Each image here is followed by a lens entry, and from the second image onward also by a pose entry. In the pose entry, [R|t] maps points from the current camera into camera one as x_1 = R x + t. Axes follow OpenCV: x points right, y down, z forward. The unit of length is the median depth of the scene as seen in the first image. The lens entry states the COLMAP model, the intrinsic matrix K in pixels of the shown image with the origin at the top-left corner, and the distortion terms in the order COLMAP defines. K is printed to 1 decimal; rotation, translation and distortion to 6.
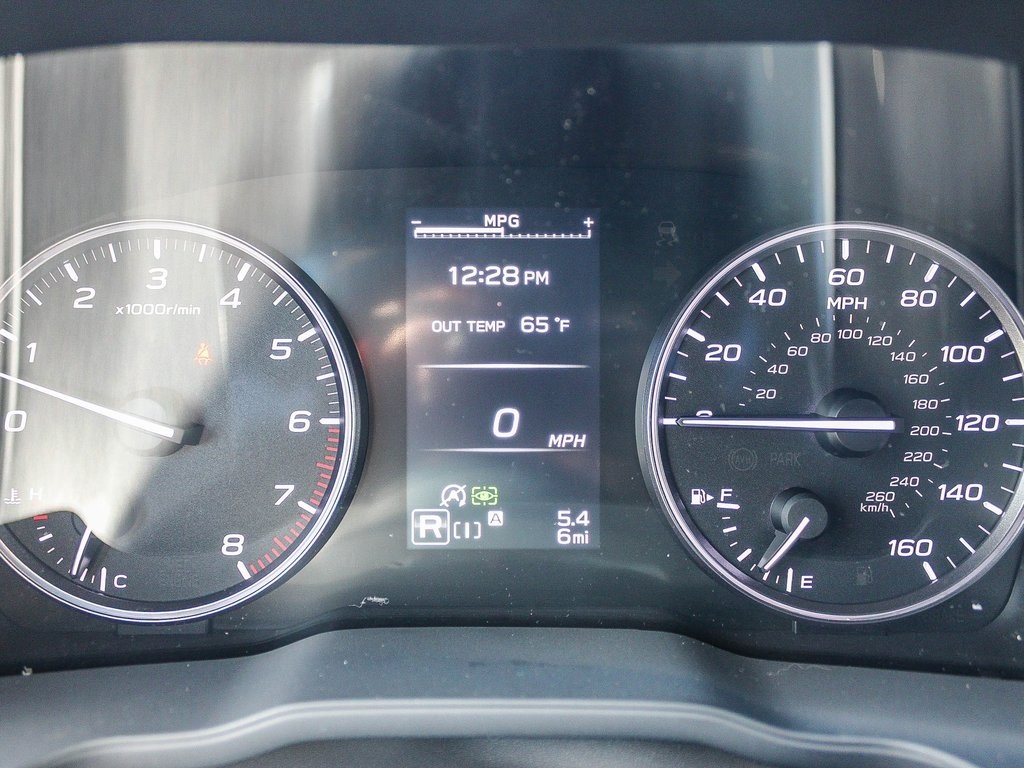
lens RADIAL K [[833.5, 0, 512.0], [0, 833.5, 384.0], [0, 0, 1]] dist [0.001000, 0.000007]
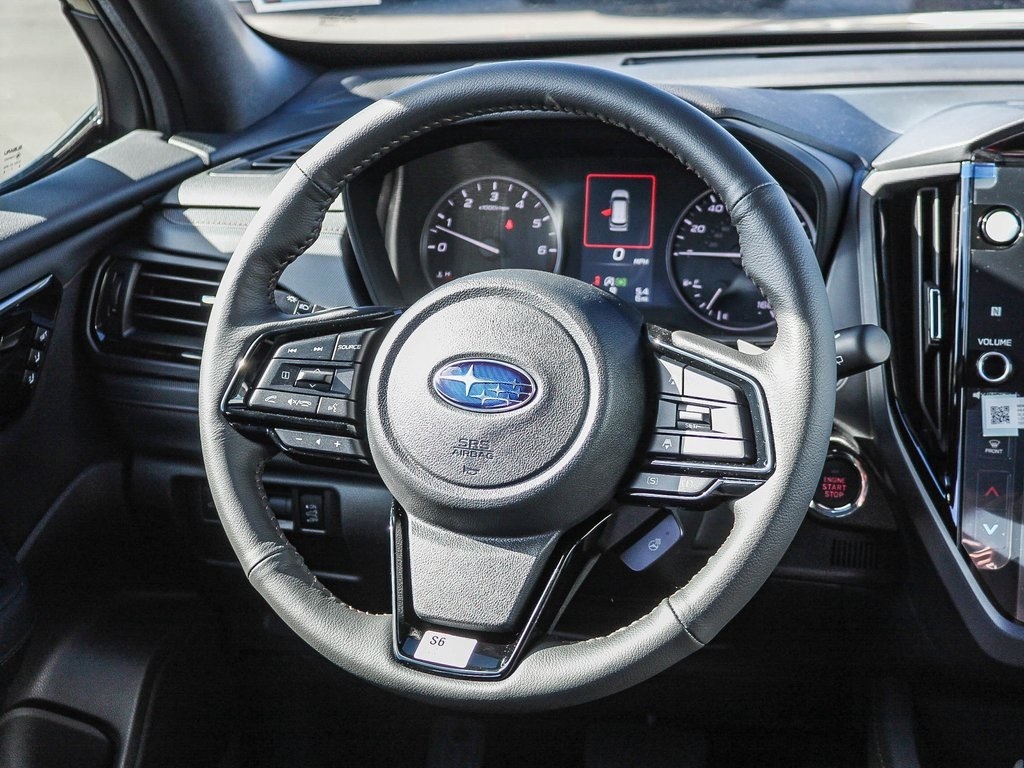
lens RADIAL K [[976.8, 0, 512.0], [0, 976.8, 384.0], [0, 0, 1]] dist [-0.010045, -0.002589]
pose [[0.971963, 0.062377, -0.226710, 0.413167], [-0.036494, 0.992506, 0.116619, 0.113136], [0.232285, -0.105076, 0.966955, -2.219487]]
